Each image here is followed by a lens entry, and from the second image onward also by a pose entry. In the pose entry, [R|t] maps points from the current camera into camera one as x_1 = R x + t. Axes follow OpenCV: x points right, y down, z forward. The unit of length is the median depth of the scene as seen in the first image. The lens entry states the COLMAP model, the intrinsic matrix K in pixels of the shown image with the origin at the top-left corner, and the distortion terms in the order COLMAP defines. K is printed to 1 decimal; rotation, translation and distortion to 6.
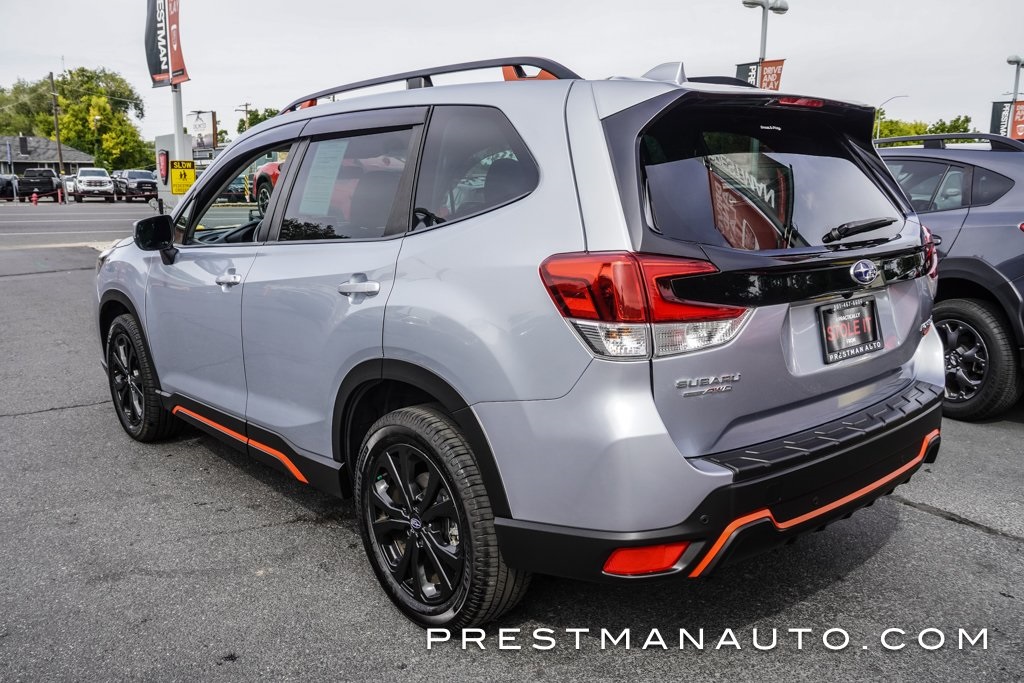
lens RADIAL K [[890.8, 0, 513.0], [0, 890.8, 358.1], [0, 0, 1]] dist [-0.017541, -0.002410]
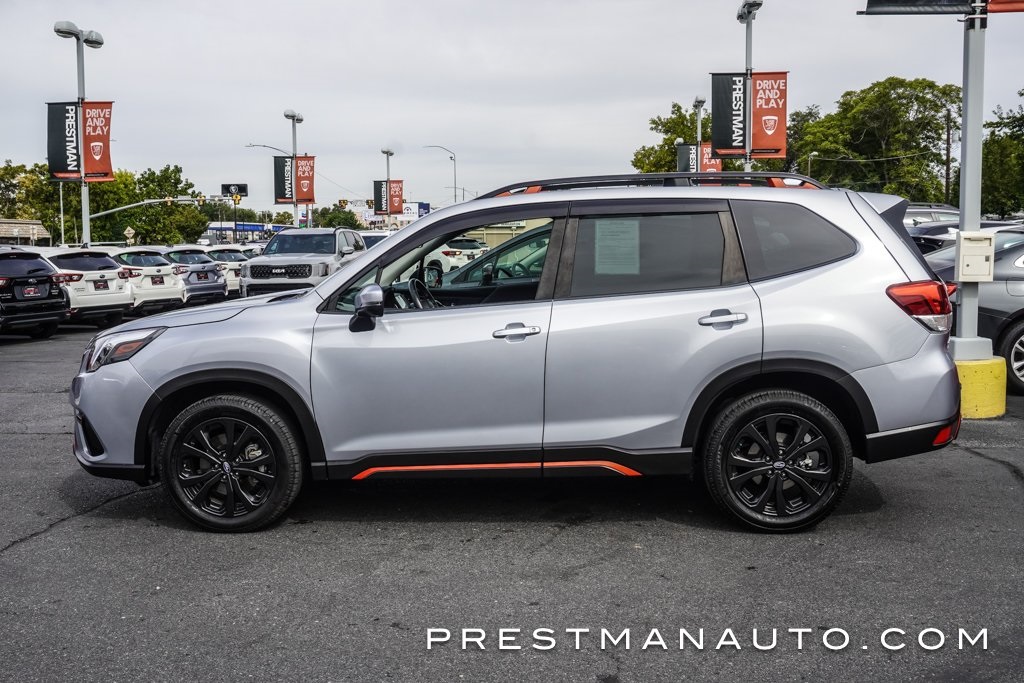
lens RADIAL K [[1182.4, 0, 512.0], [0, 1182.4, 341.5], [0, 0, 1]] dist [0.001226, 0.001232]
pose [[0.676213, -0.074266, 0.732953, -1.530683], [0.154621, 0.987053, -0.042639, -0.009420], [-0.720297, 0.142163, 0.678941, -0.080642]]
